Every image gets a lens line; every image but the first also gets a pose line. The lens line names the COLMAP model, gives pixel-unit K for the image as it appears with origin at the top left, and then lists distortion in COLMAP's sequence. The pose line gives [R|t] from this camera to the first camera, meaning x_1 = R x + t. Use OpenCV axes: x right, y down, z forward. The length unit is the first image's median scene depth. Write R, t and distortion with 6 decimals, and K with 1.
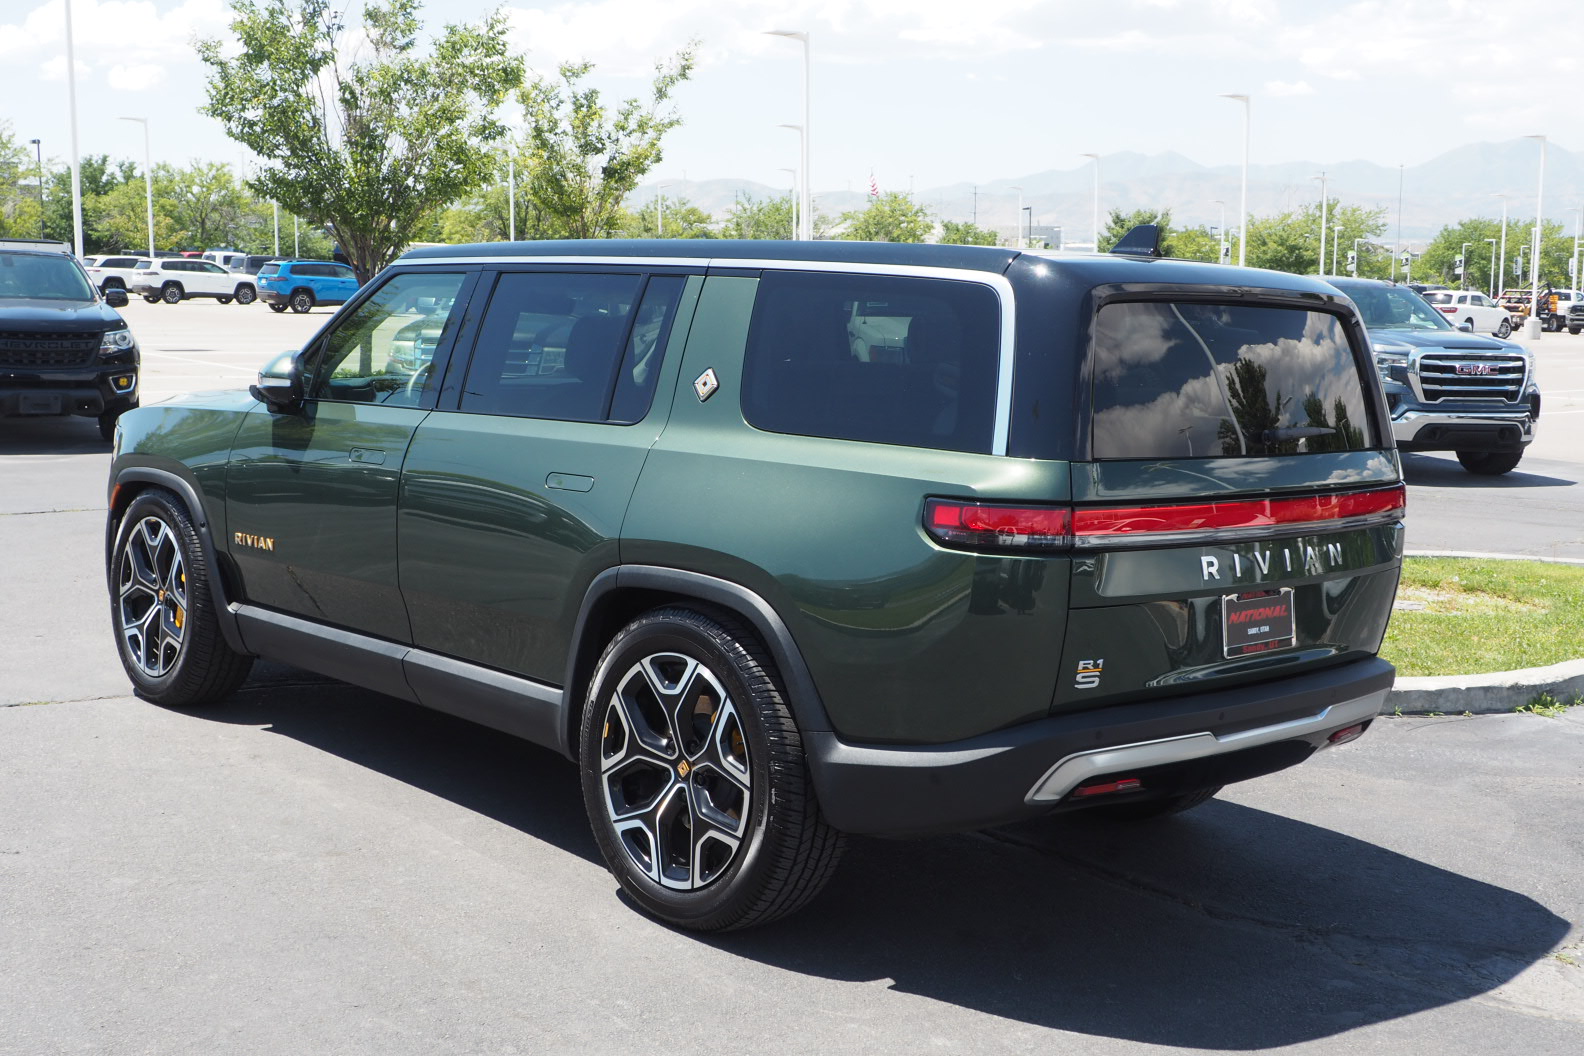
lens RADIAL K [[1849.4, 0, 792.0], [0, 1849.4, 528.0], [0, 0, 1]] dist [-0.003707, 0.004576]
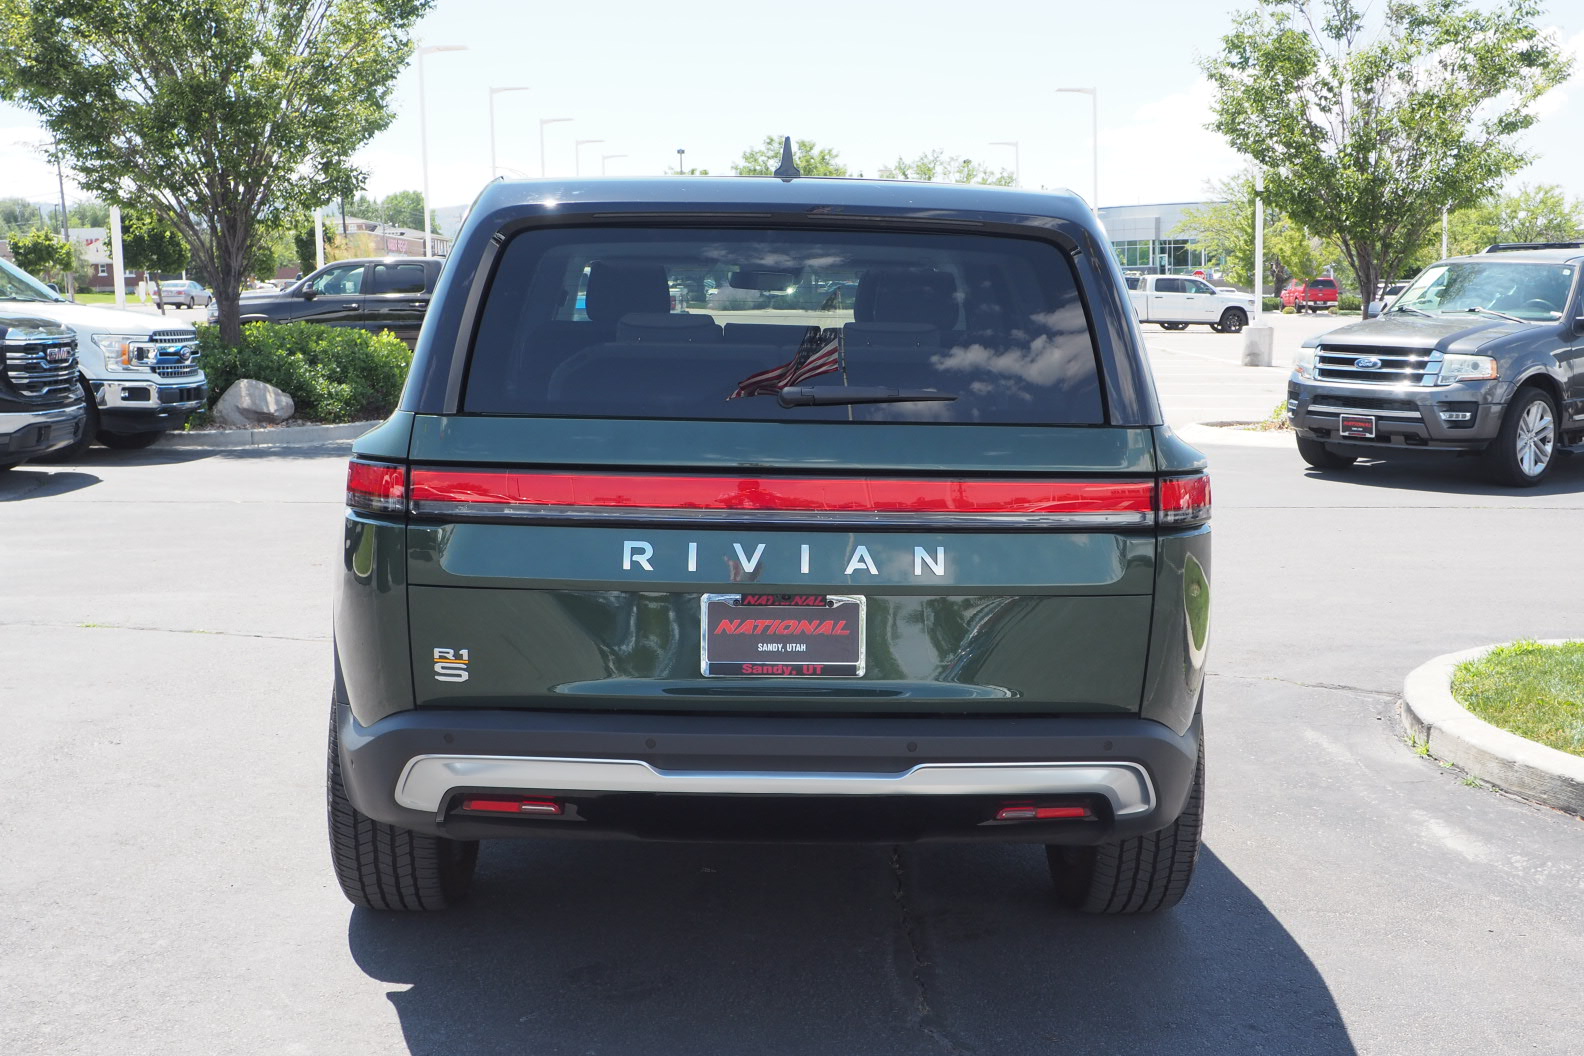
lens RADIAL K [[1849.4, 0, 792.0], [0, 1849.4, 528.0], [0, 0, 1]] dist [-0.003707, 0.004576]
pose [[0.759676, 0.055790, -0.647904, 0.723213], [-0.066466, 0.997757, 0.007983, -0.001352], [0.646896, 0.036999, 0.761680, 0.391151]]
